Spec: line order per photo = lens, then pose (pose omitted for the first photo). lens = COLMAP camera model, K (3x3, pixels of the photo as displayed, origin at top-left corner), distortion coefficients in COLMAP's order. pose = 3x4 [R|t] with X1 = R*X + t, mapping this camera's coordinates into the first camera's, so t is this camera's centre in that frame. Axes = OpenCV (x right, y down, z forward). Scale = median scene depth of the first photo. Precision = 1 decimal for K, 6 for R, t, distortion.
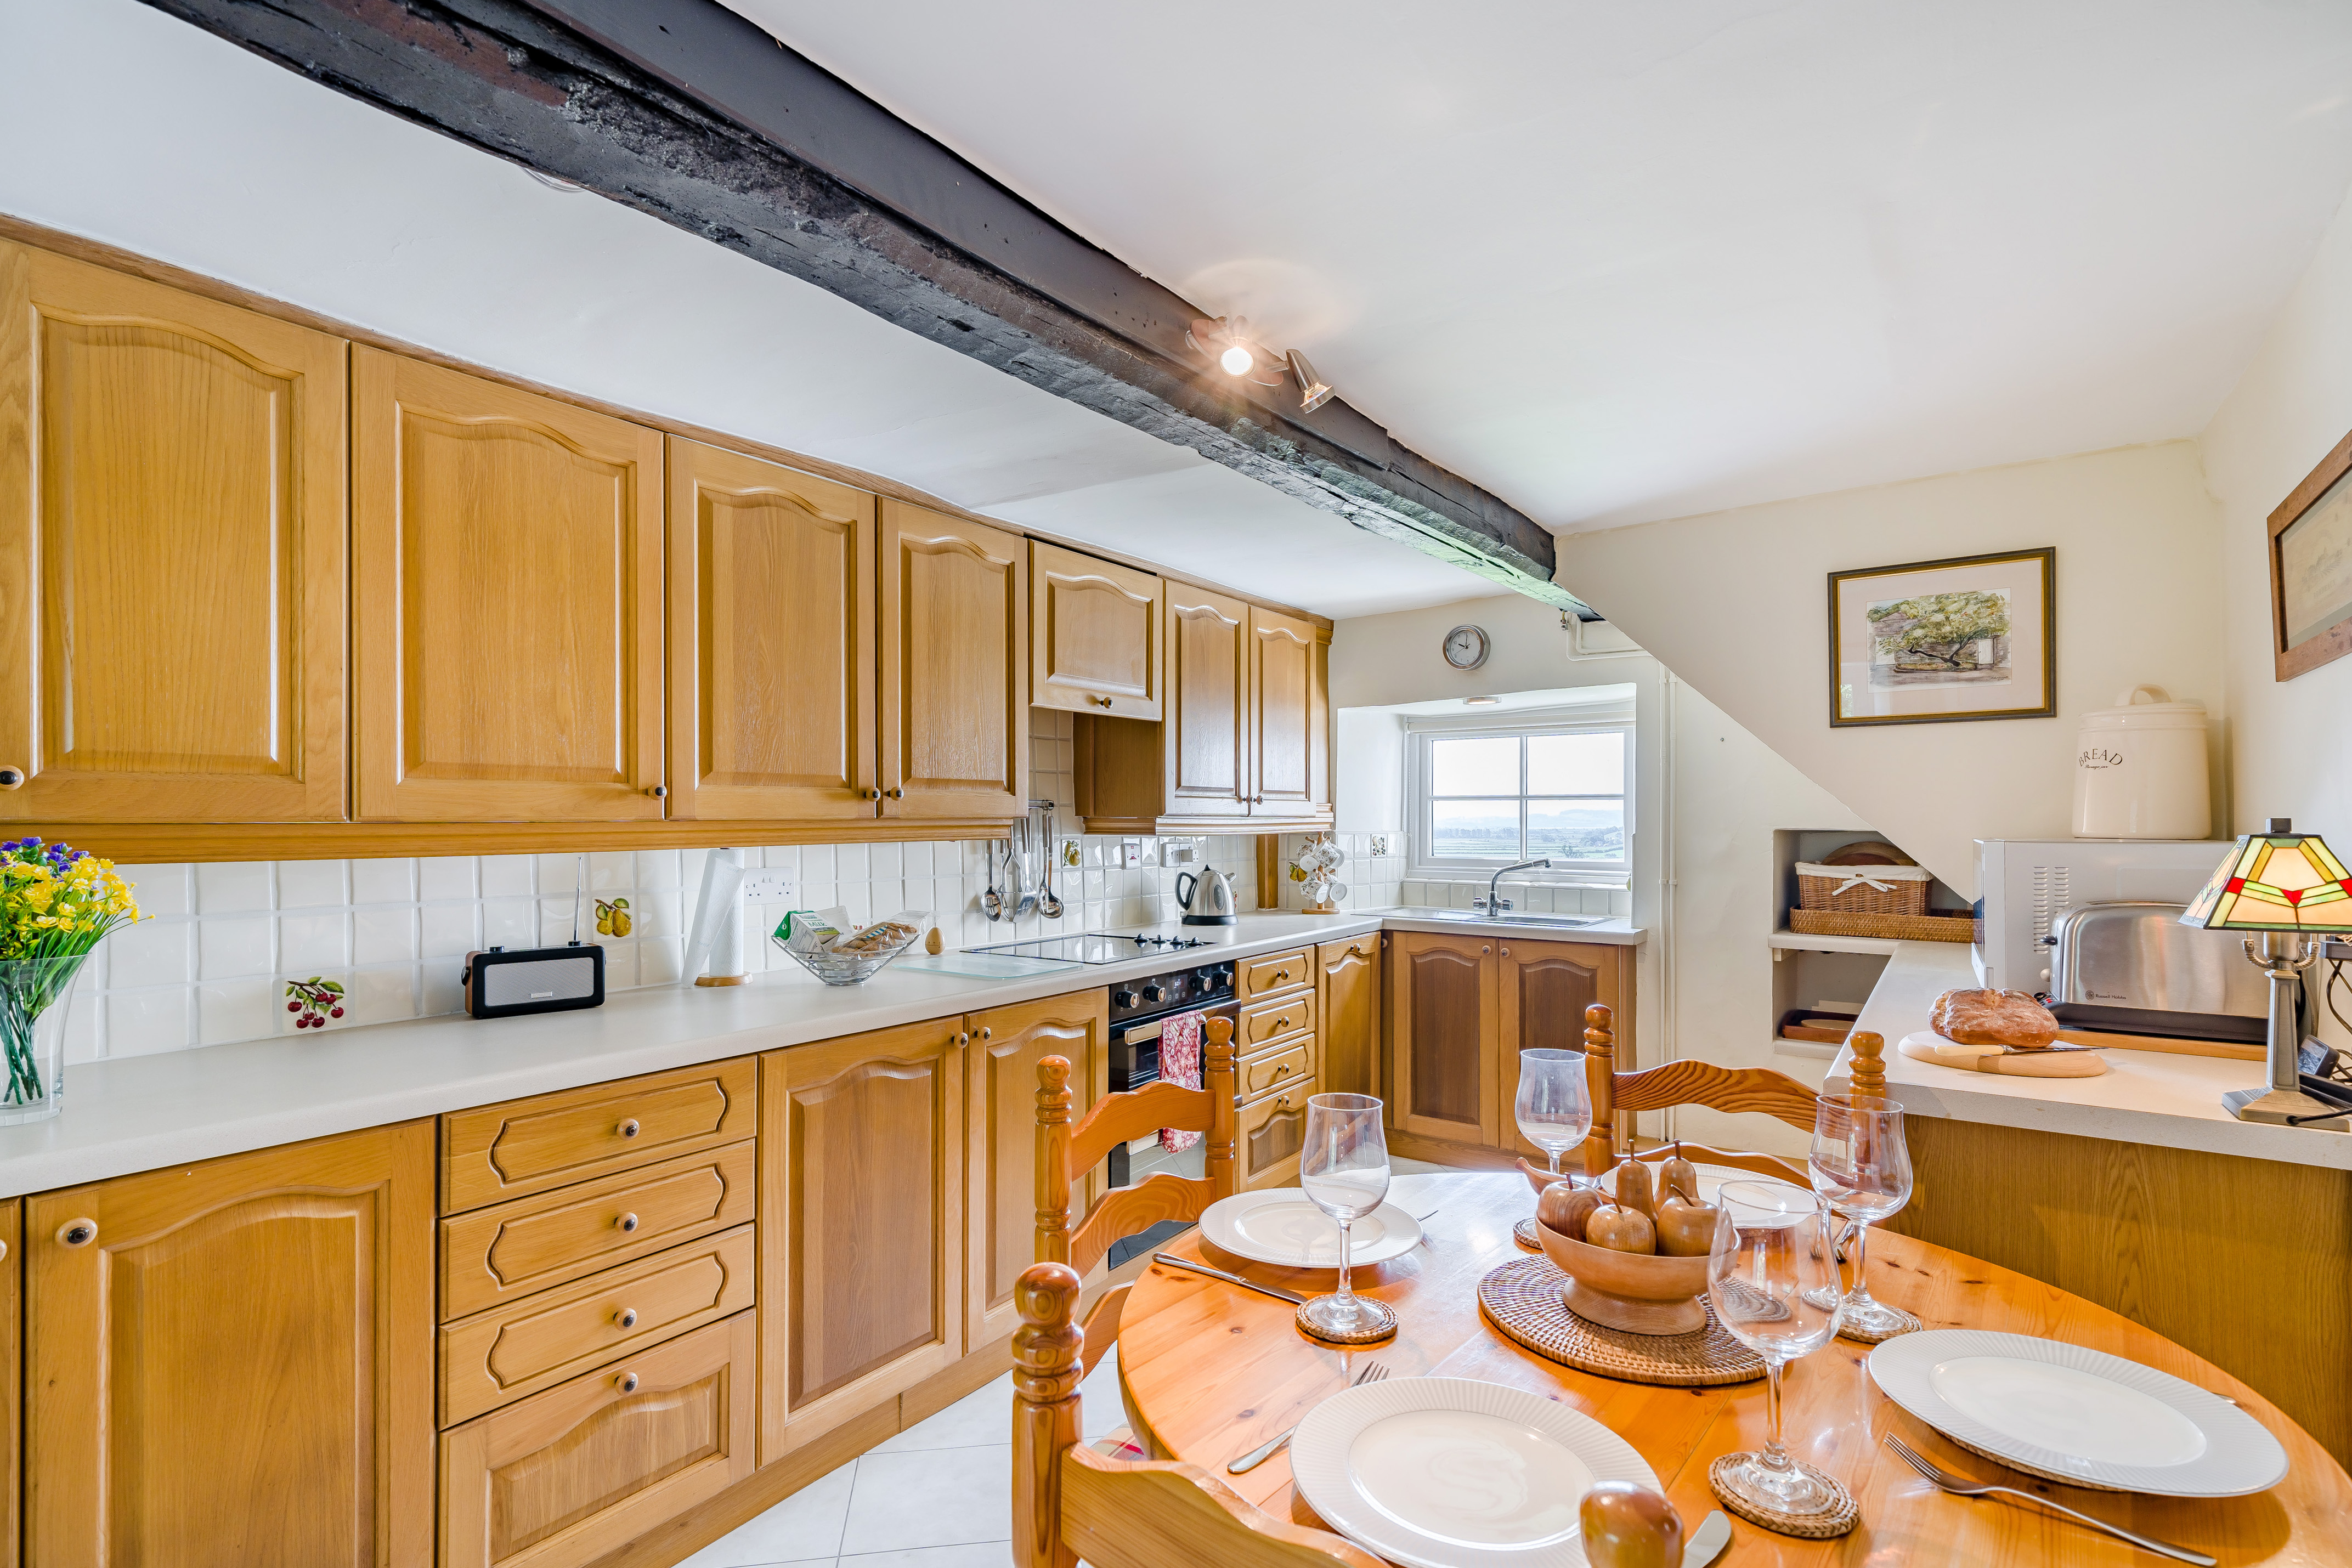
lens RADIAL K [[1109.7, 0, 1176.4], [0, 1109.7, 818.4], [0, 0, 1]] dist [-0.001446, -0.000395]
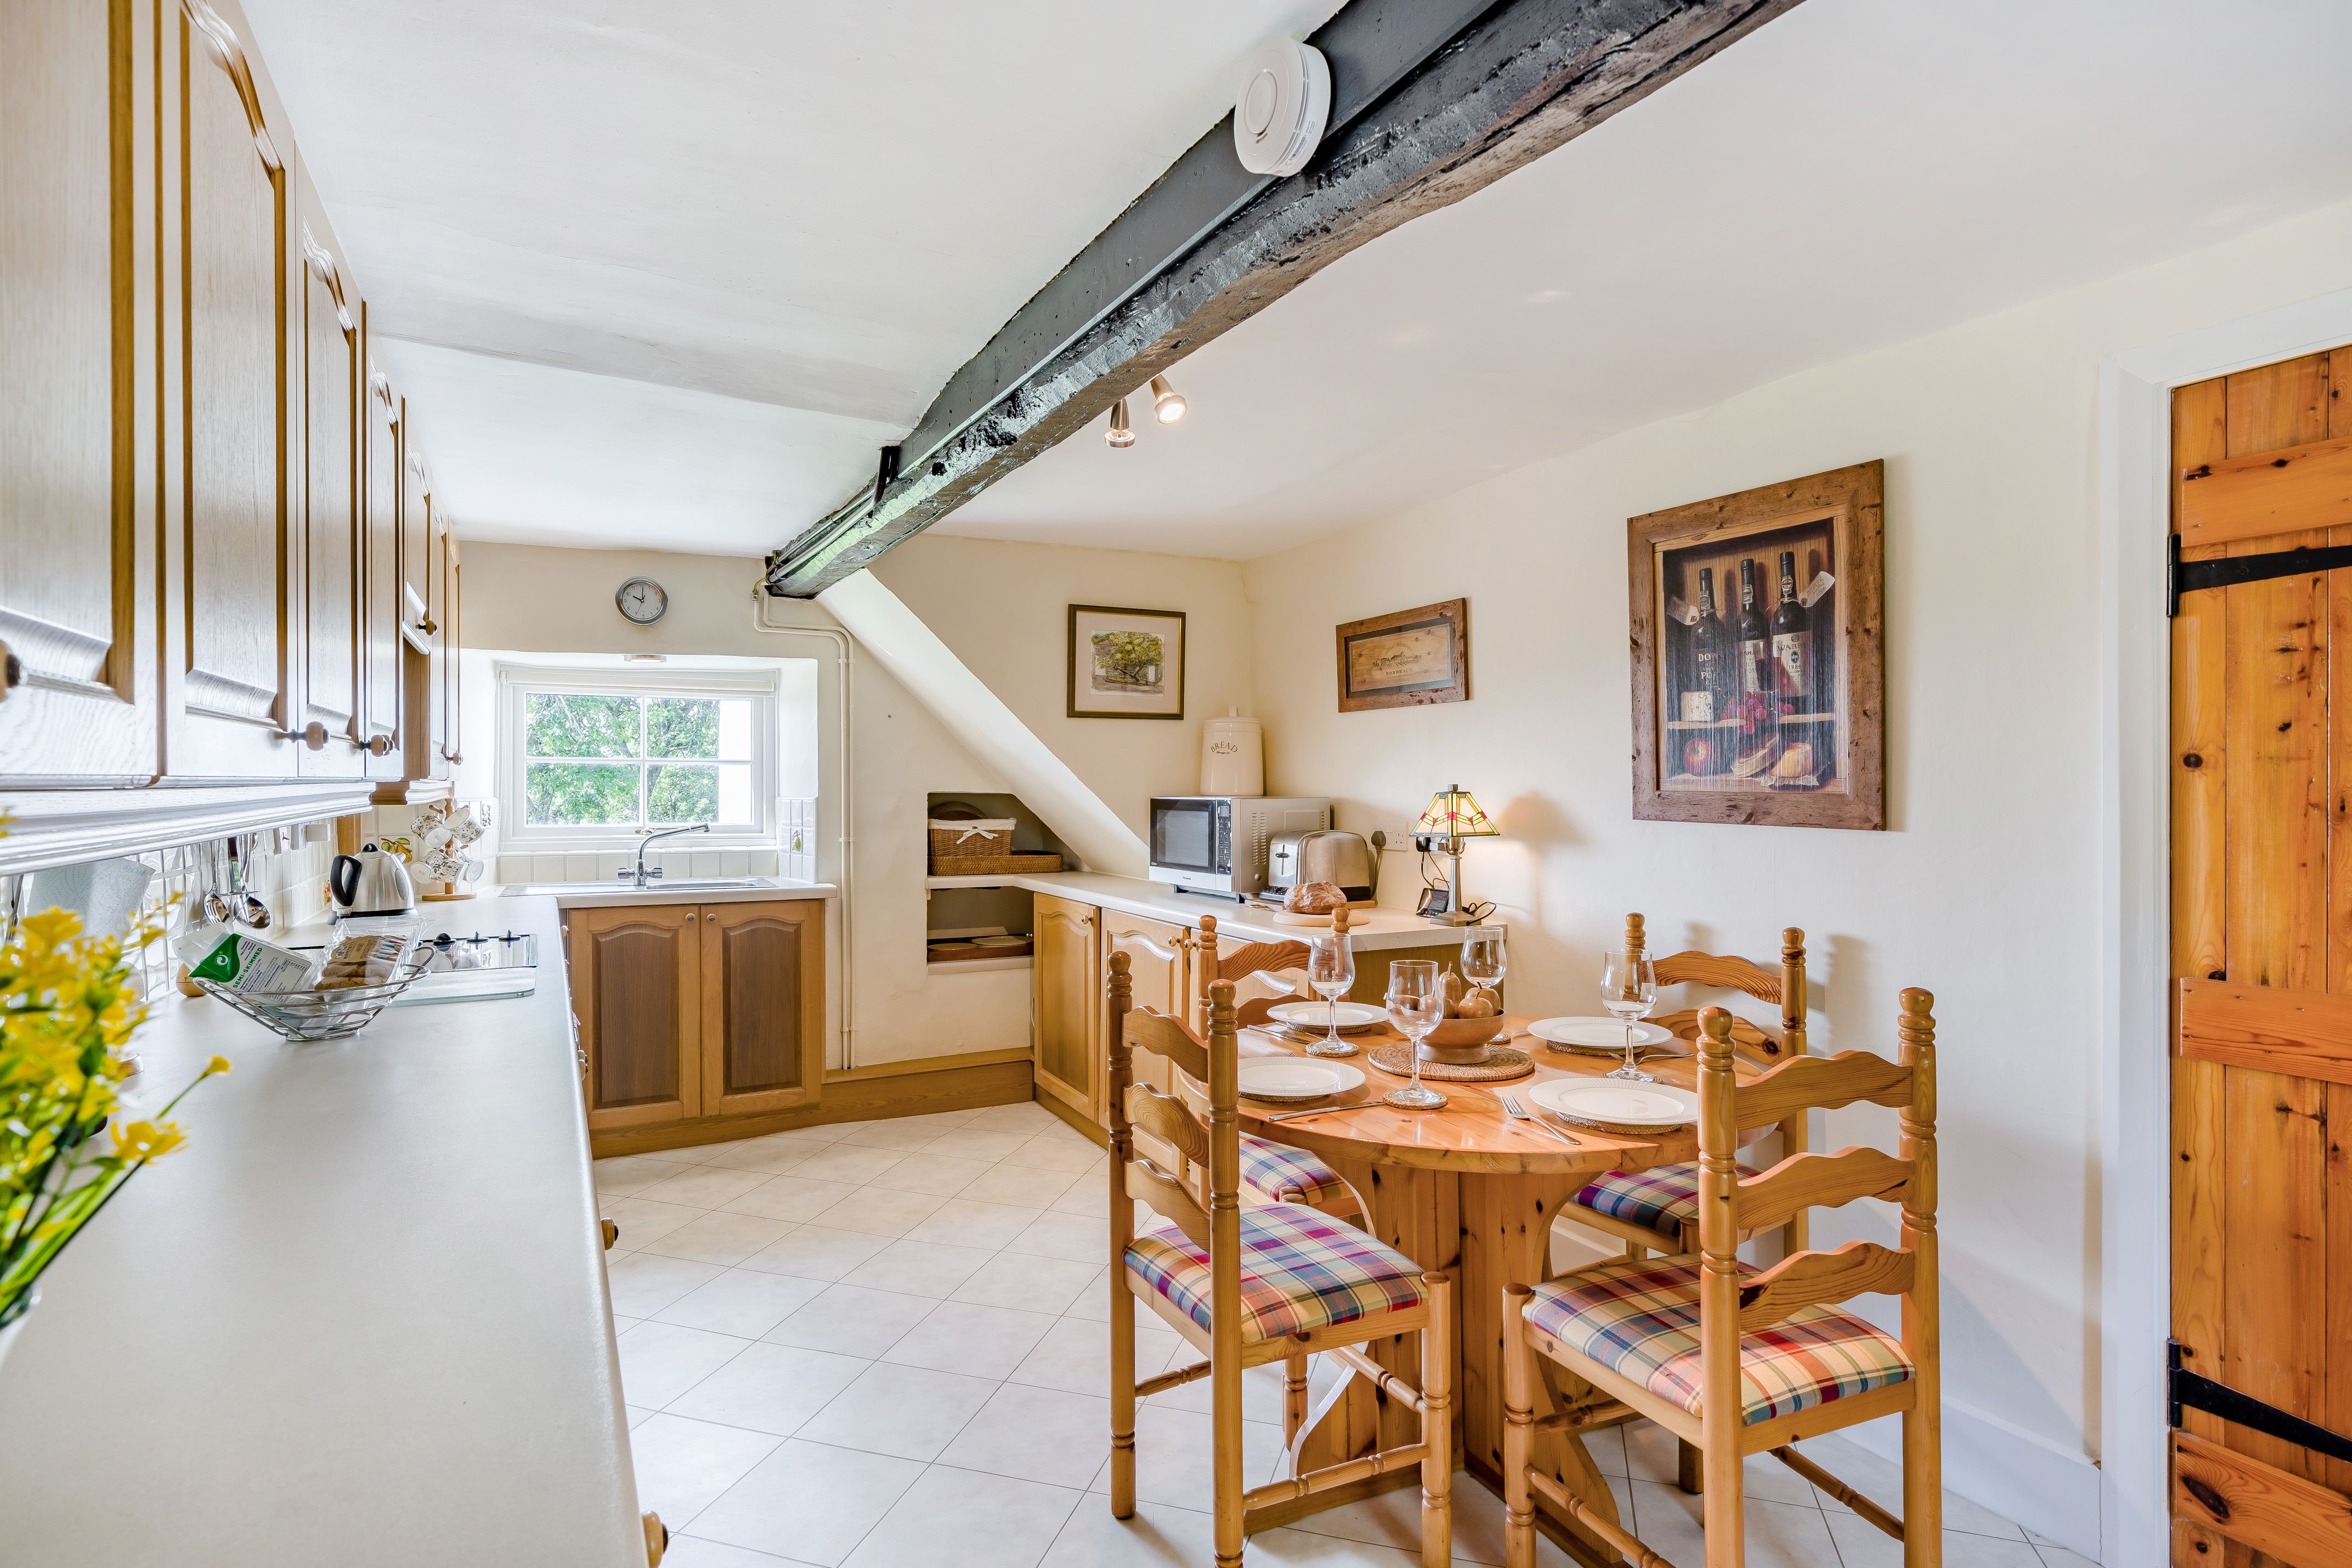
lens RADIAL K [[1153.3, 0, 1165.4], [0, 1153.3, 781.6], [0, 0, 1]] dist [-0.001528, -0.000240]
pose [[0.459072, 0.002486, 0.888396, -0.481705], [-0.002015, 0.999996, -0.001758, -0.000040], [-0.888397, -0.000983, 0.459075, 0.186600]]
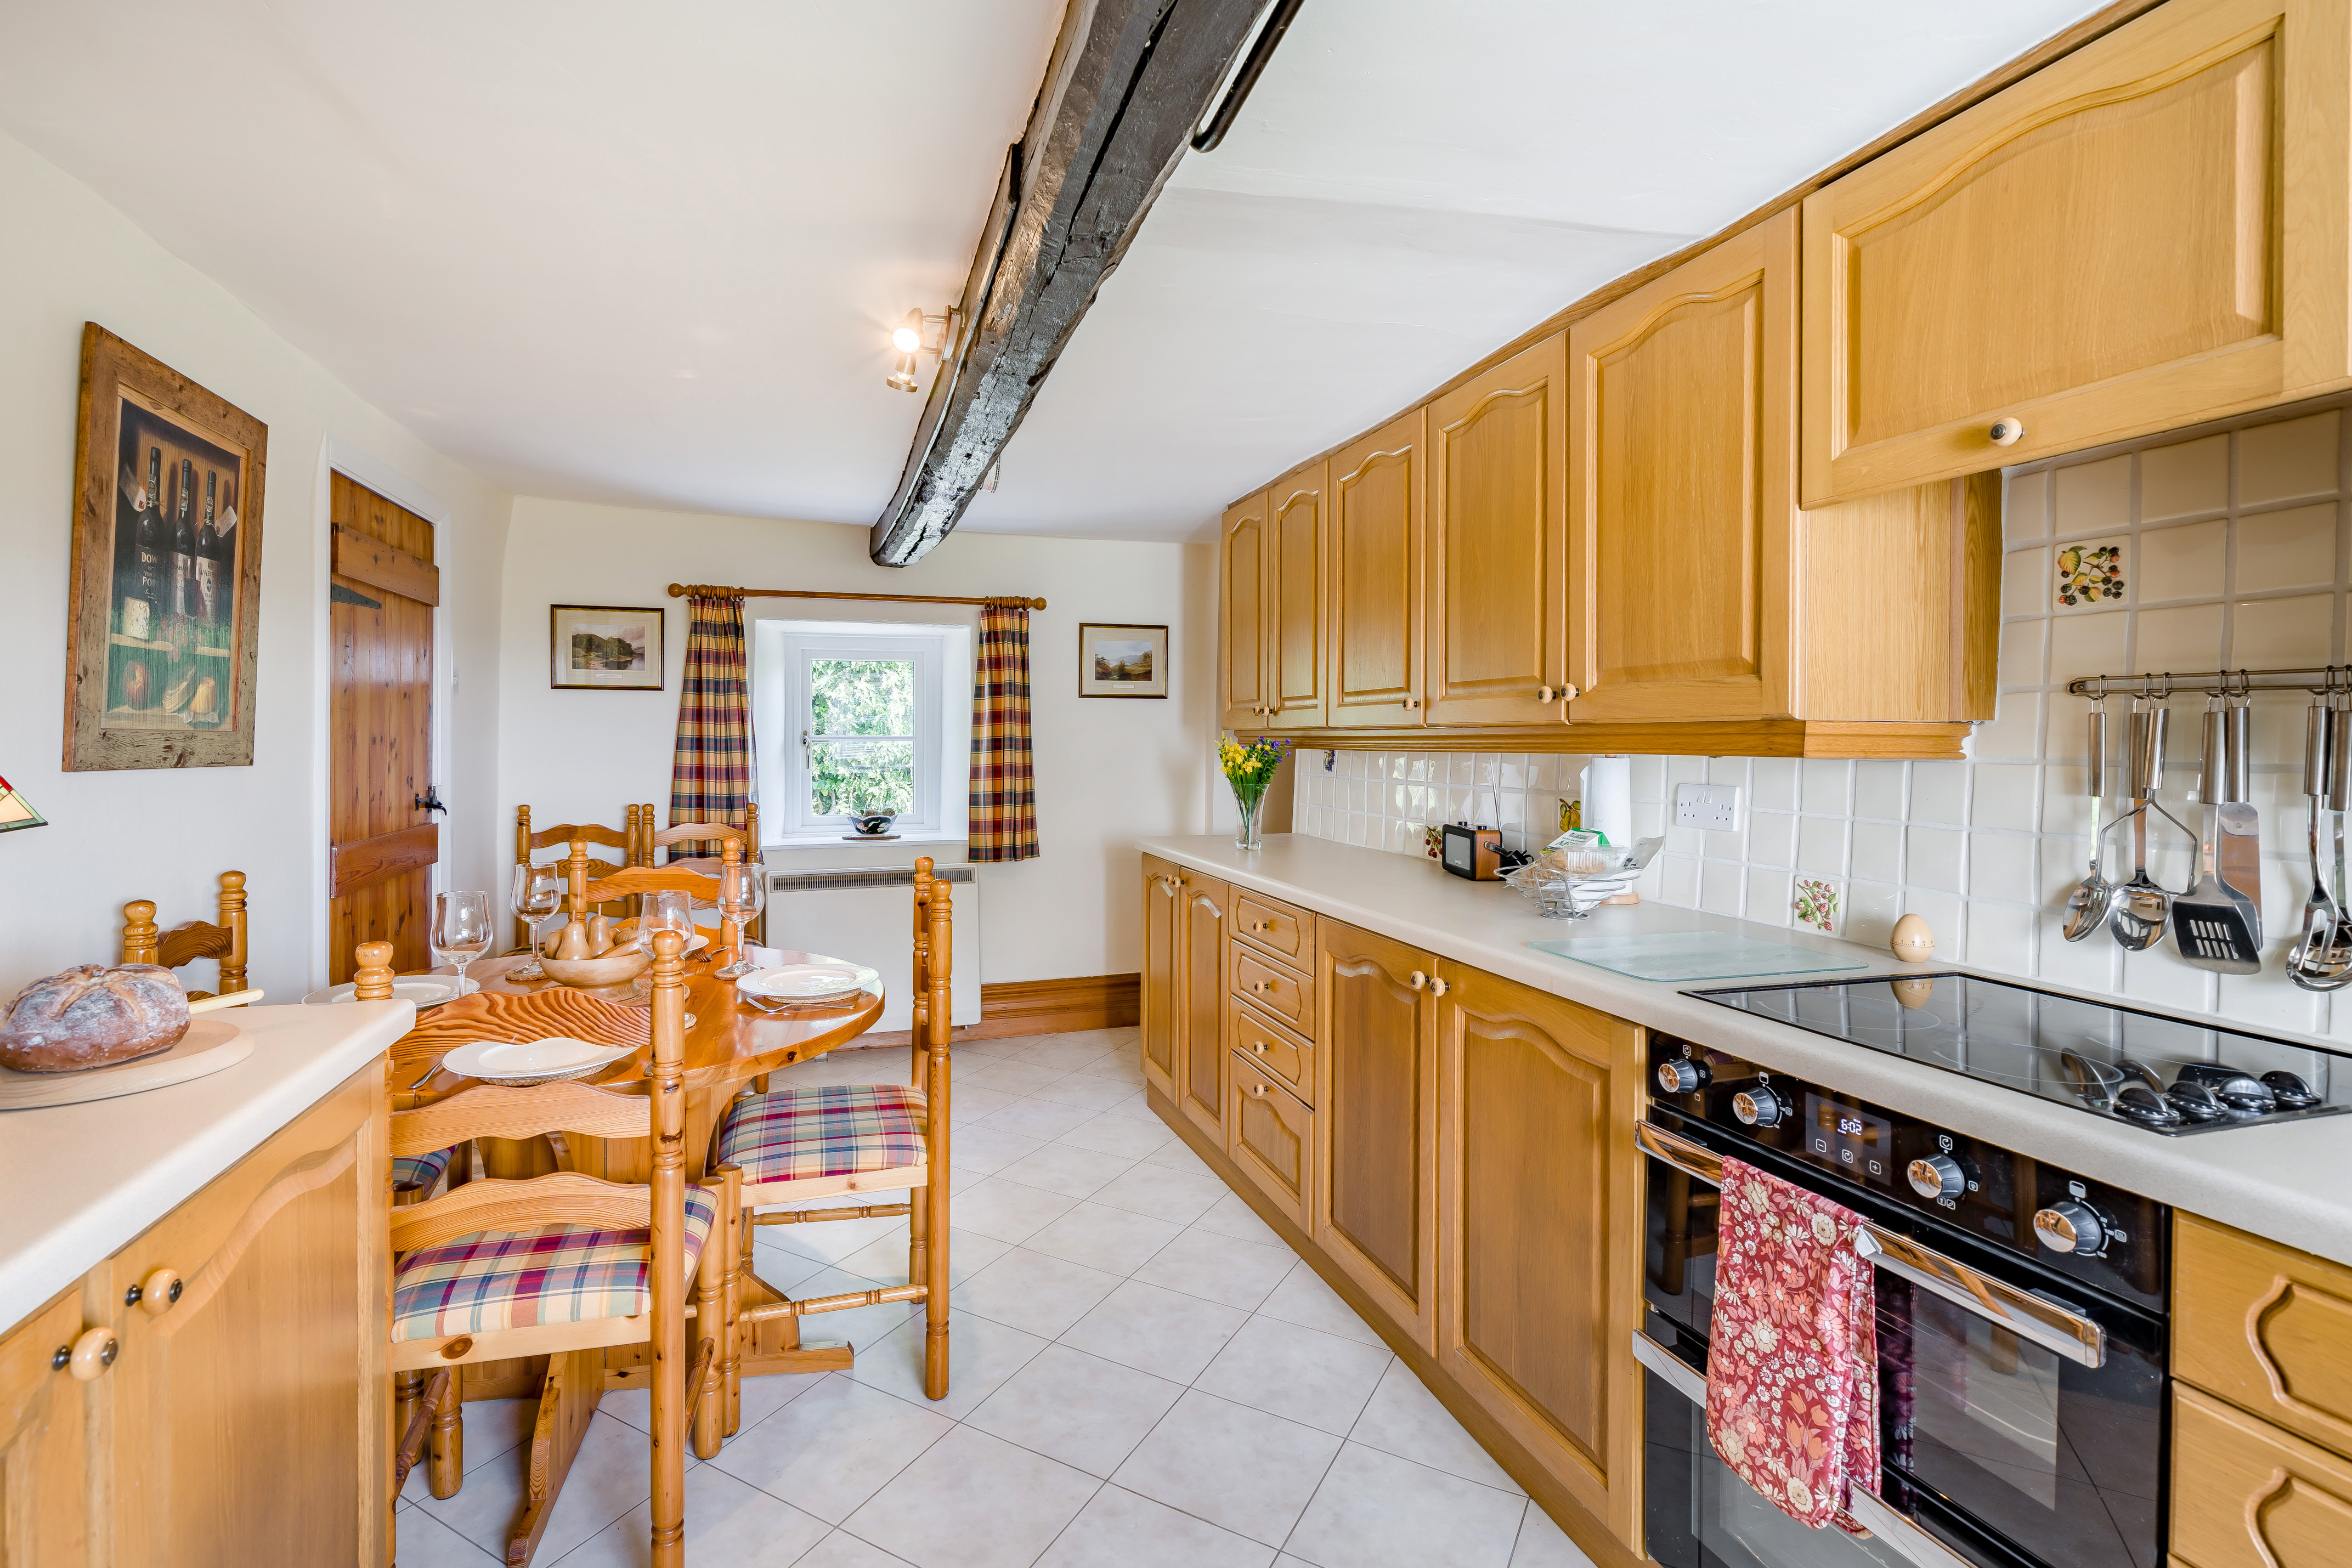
lens RADIAL K [[1153.3, 0, 1165.4], [0, 1153.3, 781.6], [0, 0, 1]] dist [-0.001528, -0.000240]
pose [[-0.610317, 0.032154, -0.791504, 0.414839], [0.001308, 0.999215, 0.039583, 0.007720], [0.792156, 0.023123, -0.609880, 0.924979]]
